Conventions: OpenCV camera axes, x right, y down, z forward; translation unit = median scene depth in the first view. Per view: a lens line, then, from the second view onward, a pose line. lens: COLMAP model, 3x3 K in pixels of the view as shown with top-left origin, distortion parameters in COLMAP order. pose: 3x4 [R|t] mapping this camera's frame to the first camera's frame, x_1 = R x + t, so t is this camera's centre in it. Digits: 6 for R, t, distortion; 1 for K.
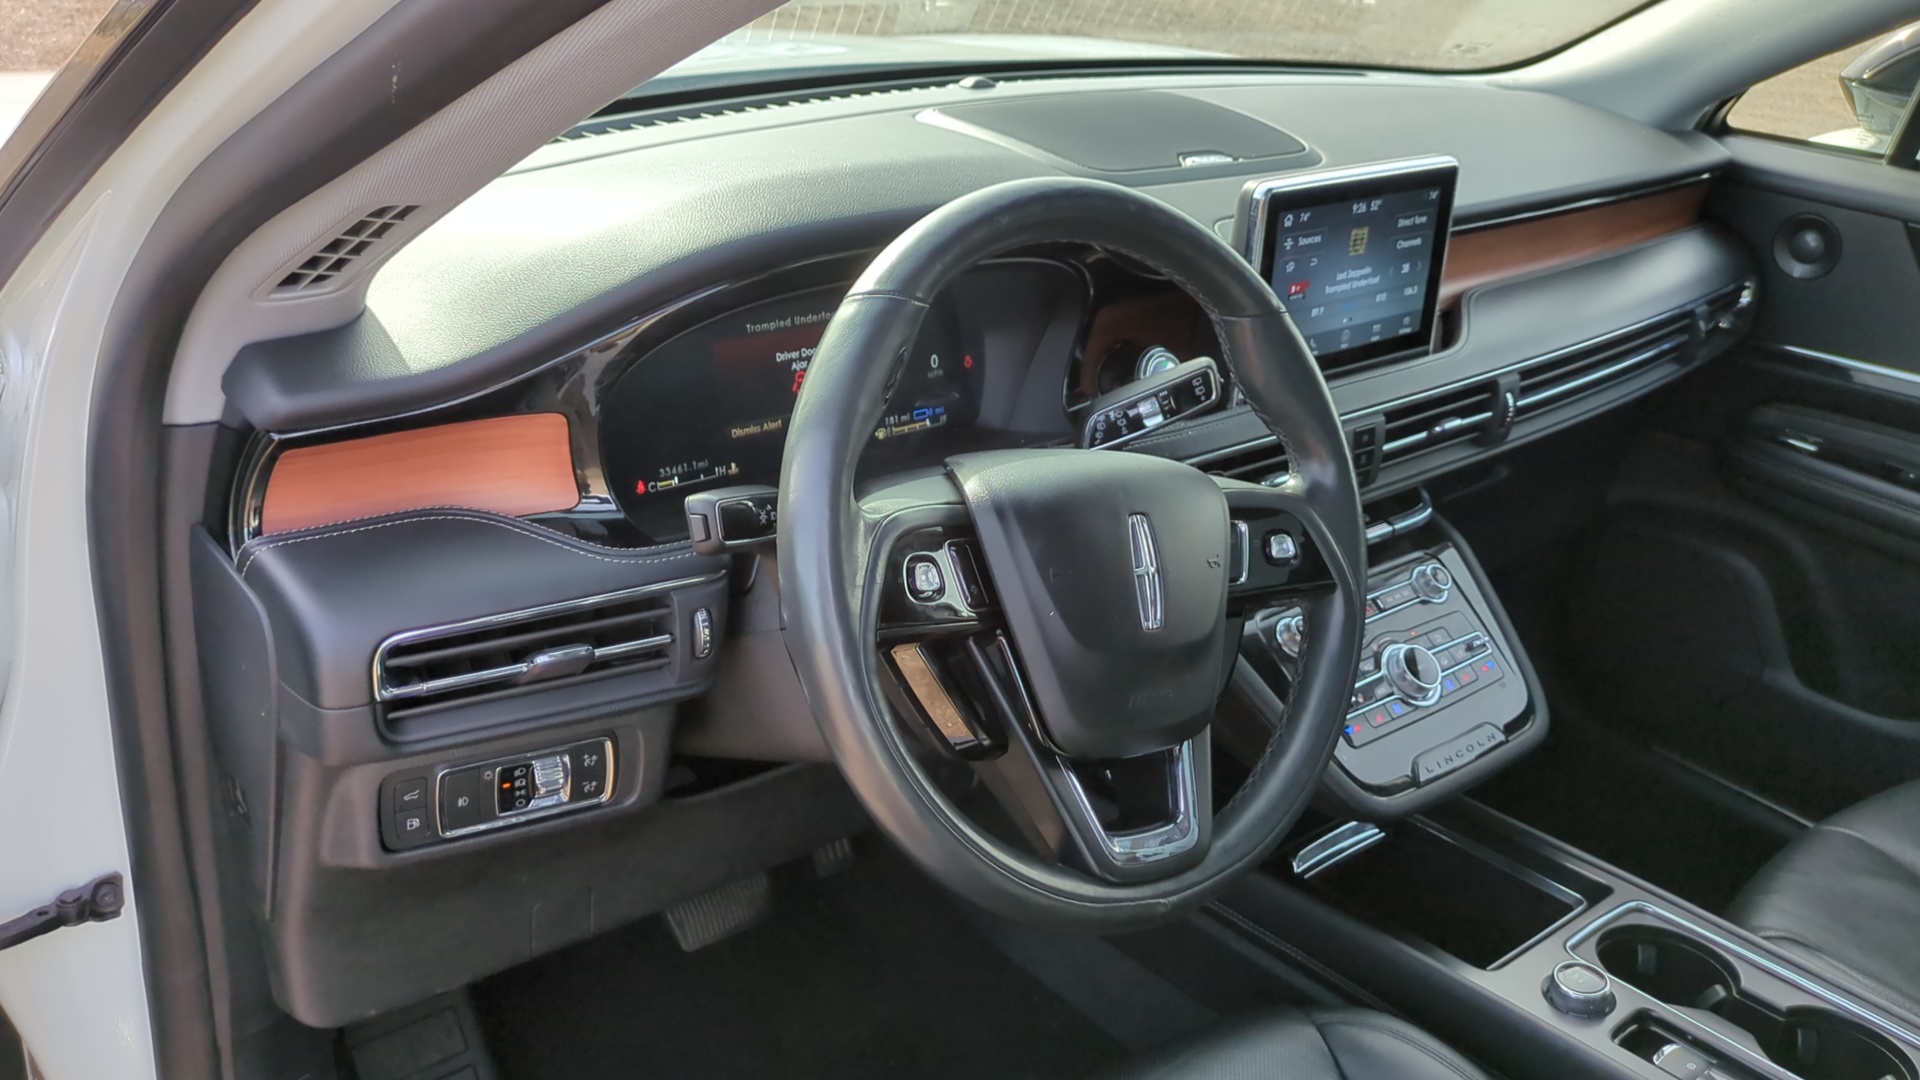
lens RADIAL K [[1715.2, 0, 1007.8], [0, 1715.2, 502.7], [0, 0, 1]] dist [0.021562, -0.016373]
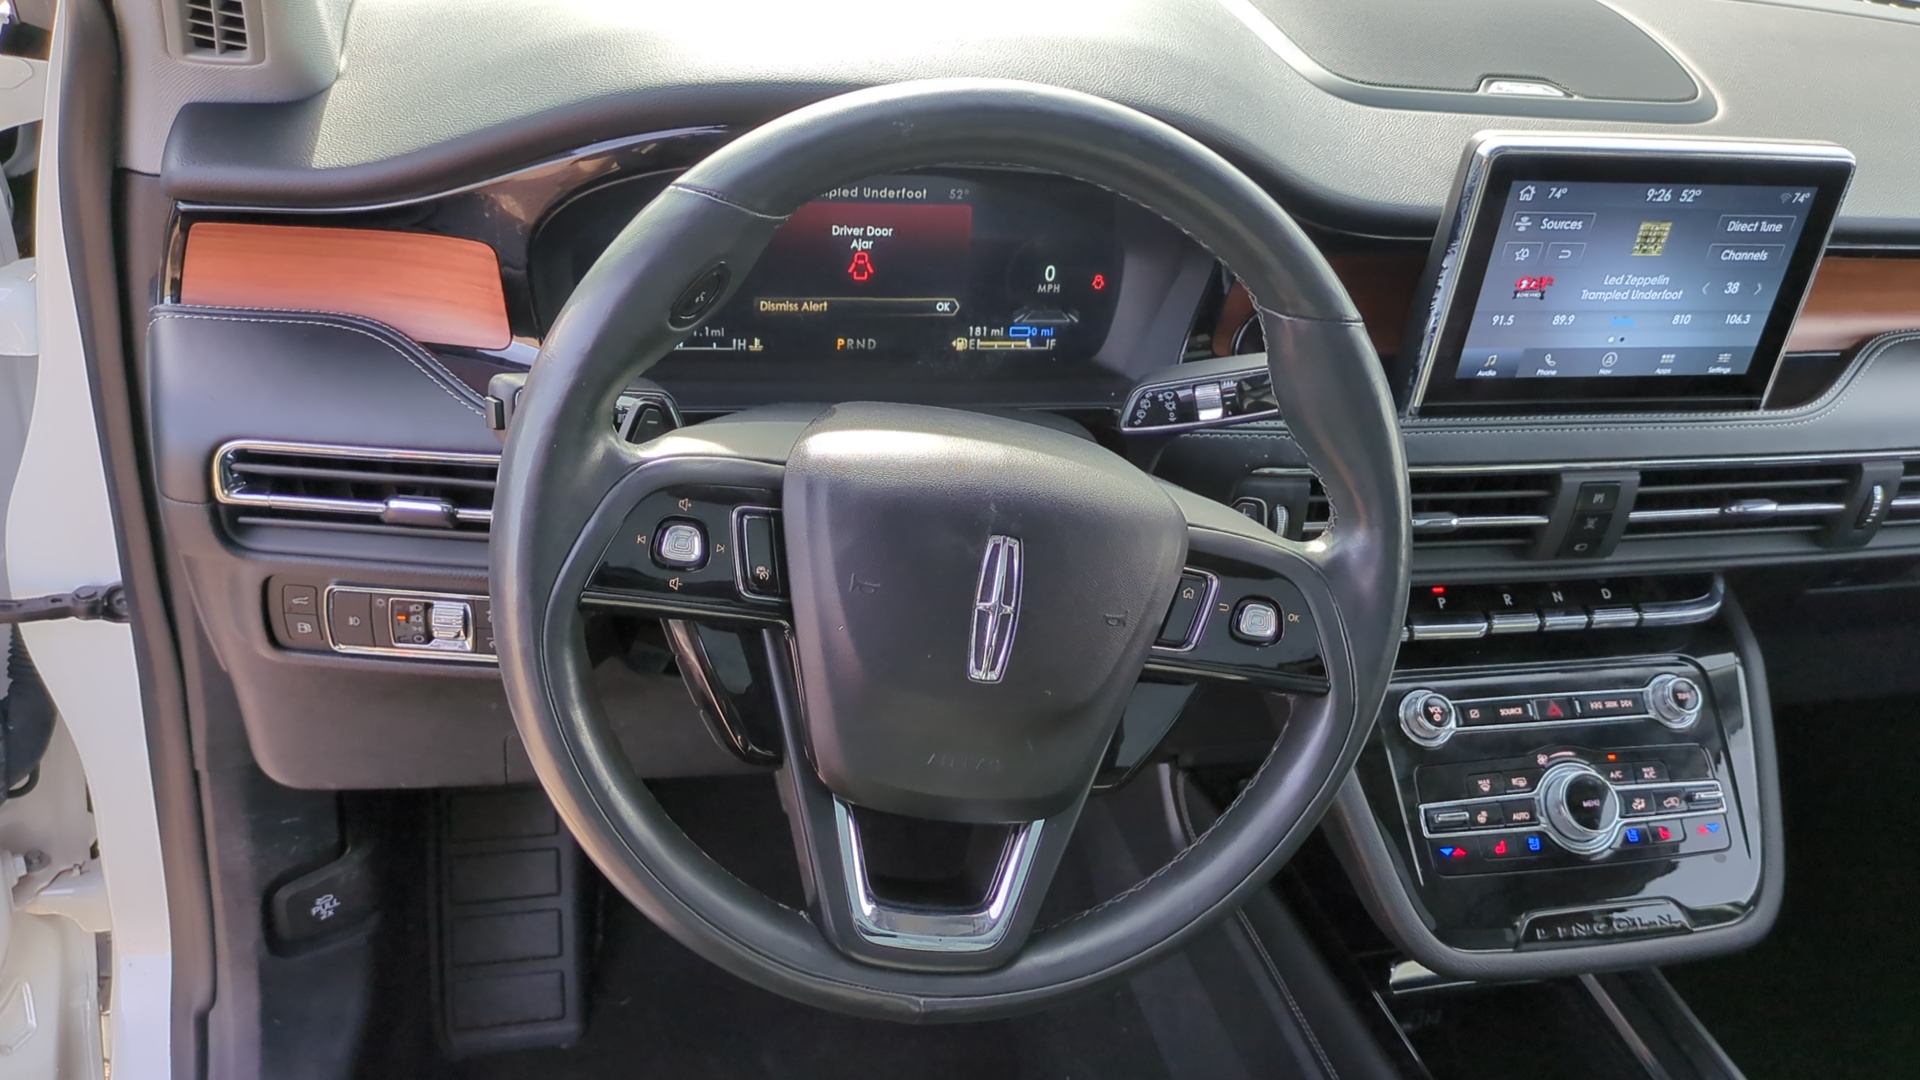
lens RADIAL K [[1715.2, 0, 970.3], [0, 1715.2, 542.0], [0, 0, 1]] dist [0.021562, -0.016373]
pose [[0.887876, 0.280909, -0.364370, 0.265388], [-0.232024, 0.957271, 0.172621, -0.092840], [0.397292, -0.068723, 0.915116, 0.212247]]
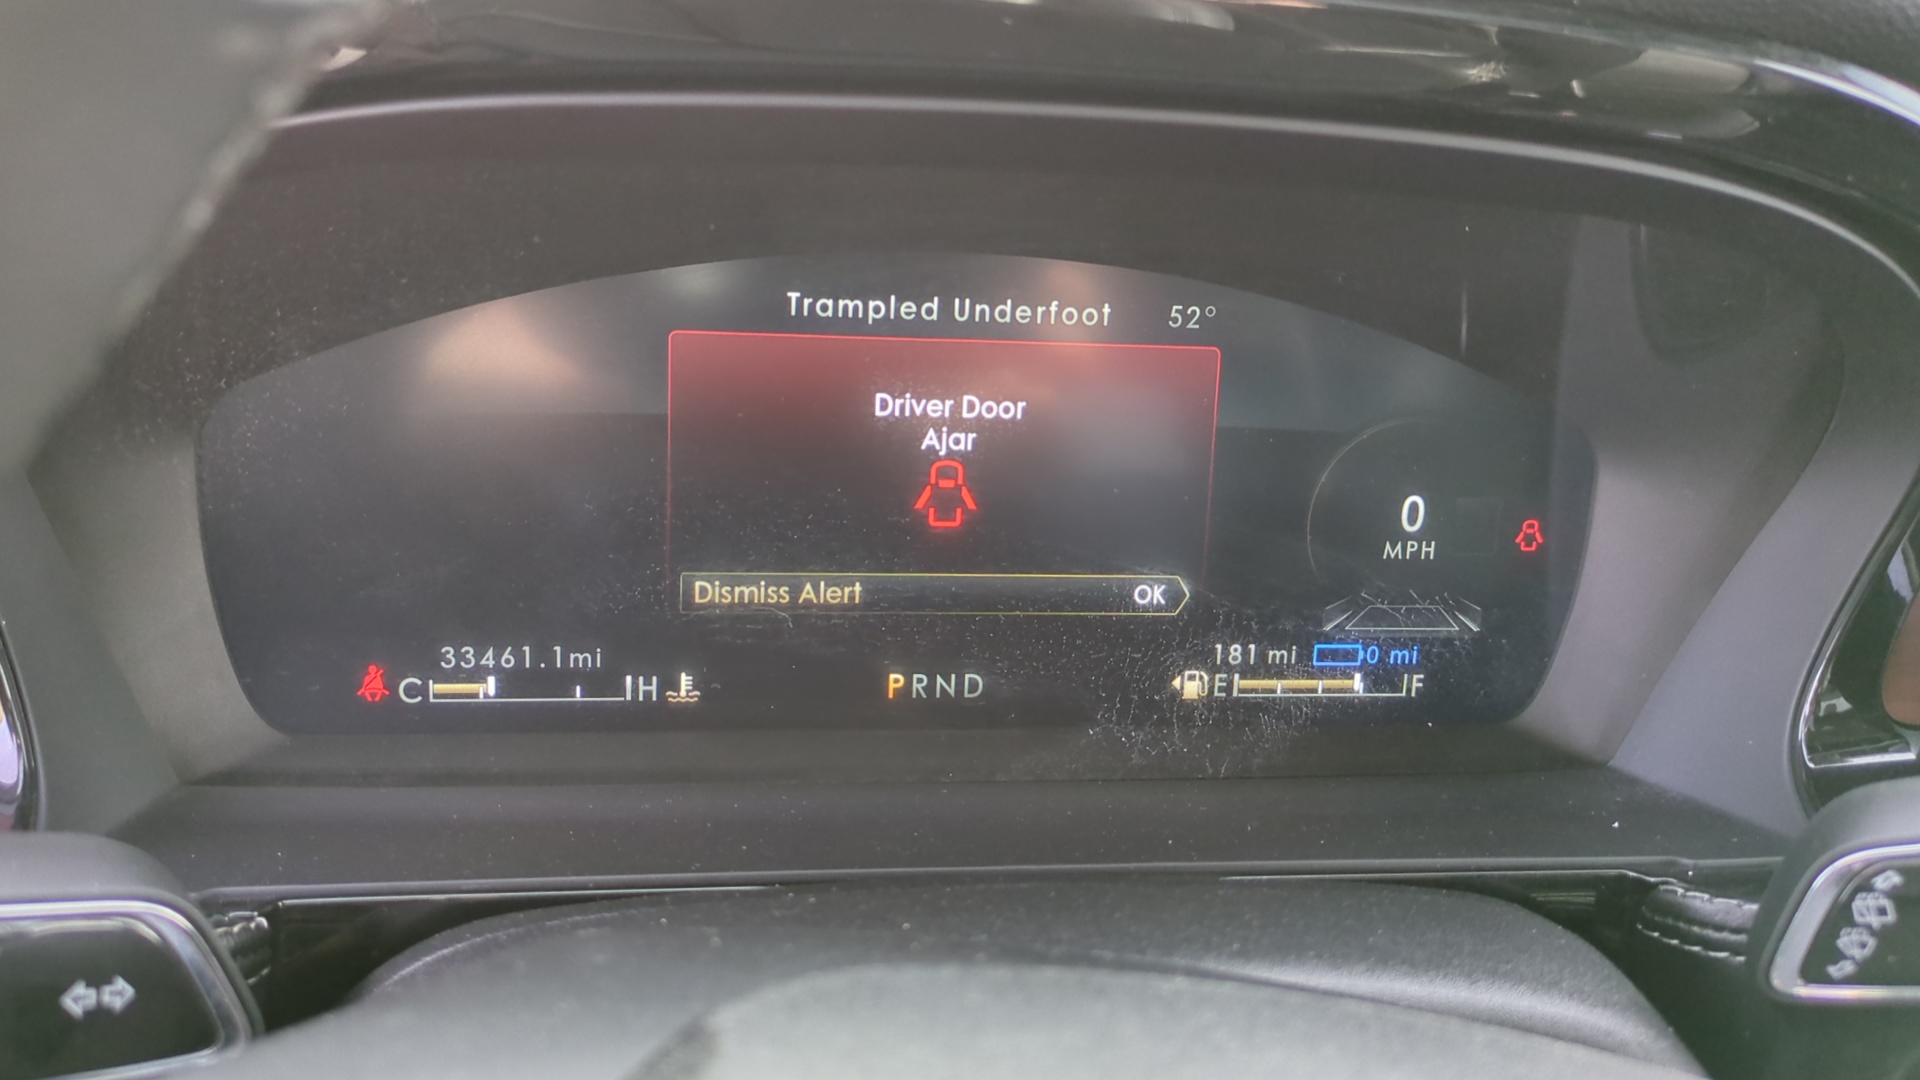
lens RADIAL K [[1715.2, 0, 925.6], [0, 1715.2, 538.6], [0, 0, 1]] dist [0.021562, -0.016373]
pose [[0.839315, 0.206711, -0.502812, 0.048830], [-0.225016, 0.974039, 0.024831, -0.064546], [0.494891, 0.092300, 0.864039, 0.661532]]
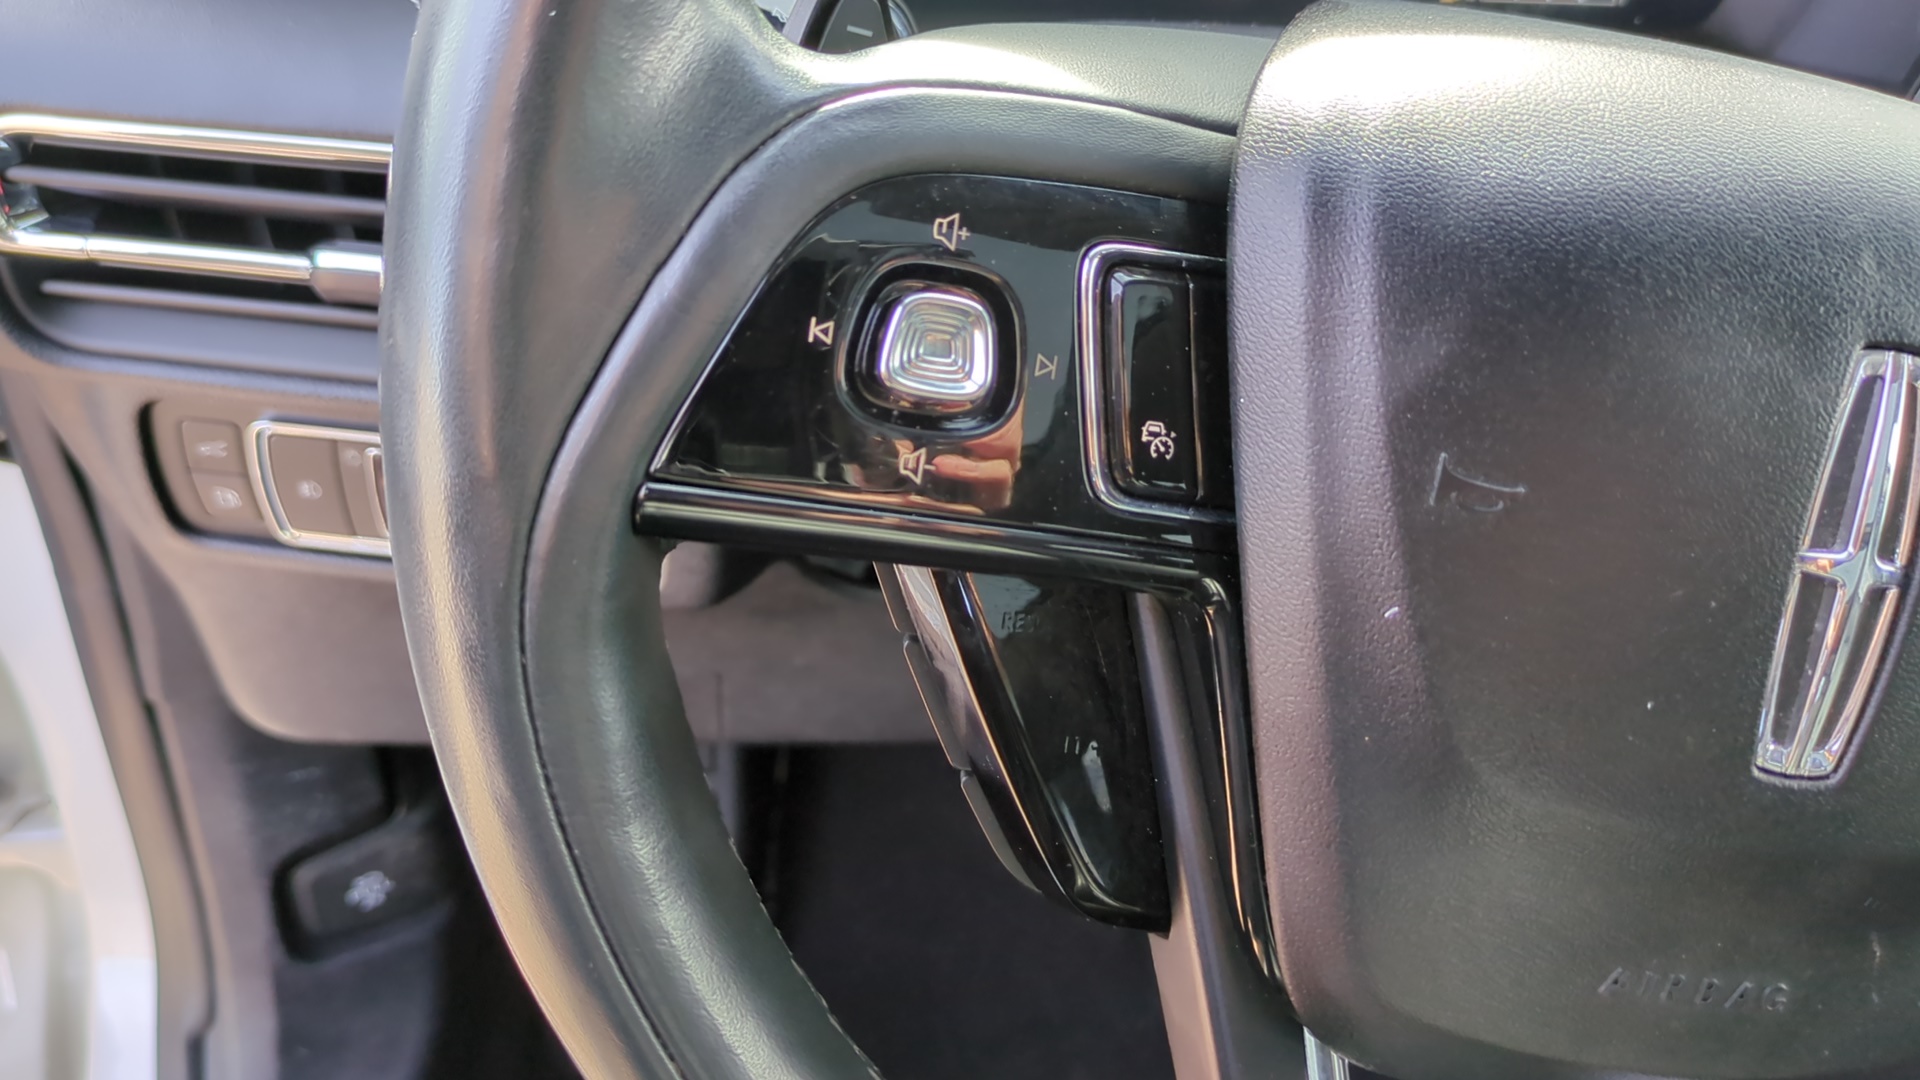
lens RADIAL K [[1715.2, 0, 939.8], [0, 1715.2, 541.1], [0, 0, 1]] dist [0.021562, -0.016373]
pose [[0.821938, 0.348878, -0.450223, 0.063061], [-0.231536, 0.926854, 0.295521, -0.006932], [0.520392, -0.138657, 0.842595, 0.537311]]
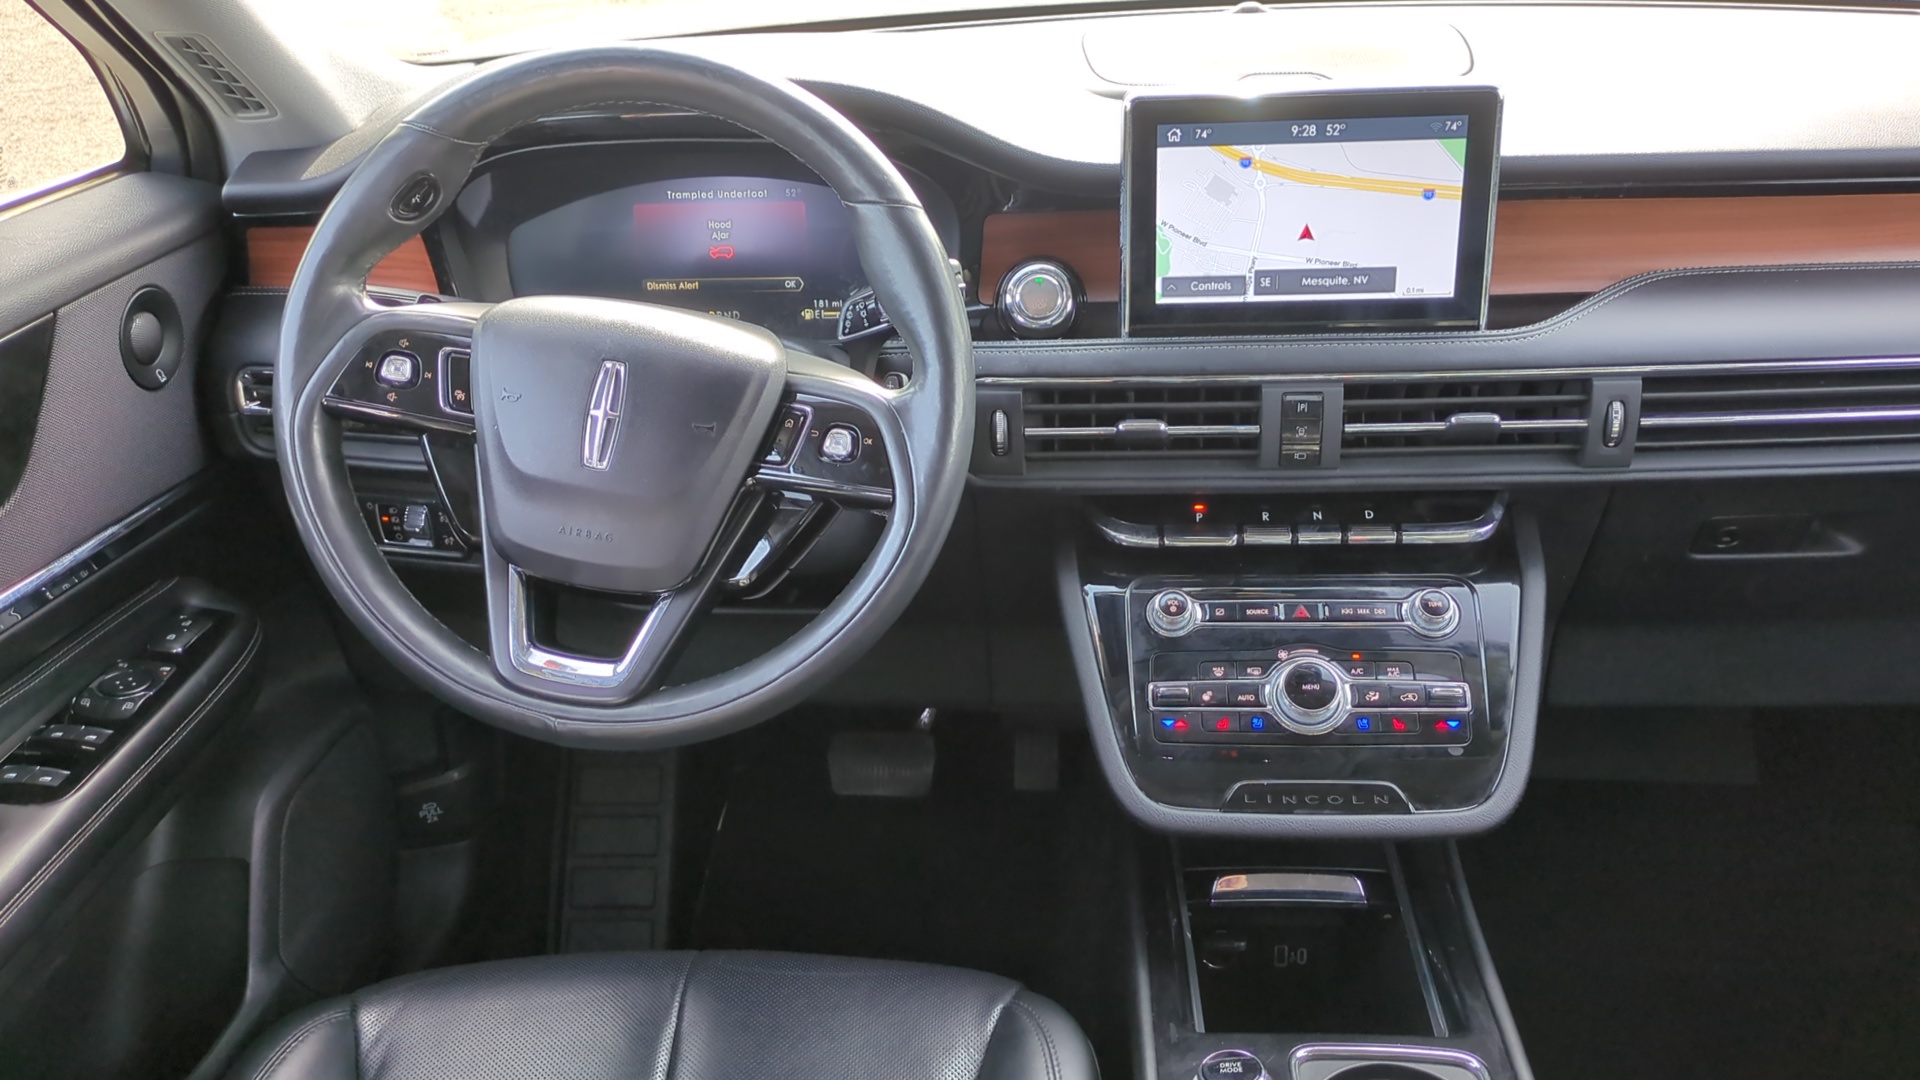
lens RADIAL K [[1715.2, 0, 960.4], [0, 1715.2, 544.1], [0, 0, 1]] dist [0.021562, -0.016373]
pose [[0.702642, 0.207234, -0.680697, 0.740625], [-0.199113, 0.975694, 0.091512, -0.017040], [0.683116, 0.071236, 0.726827, 0.294214]]
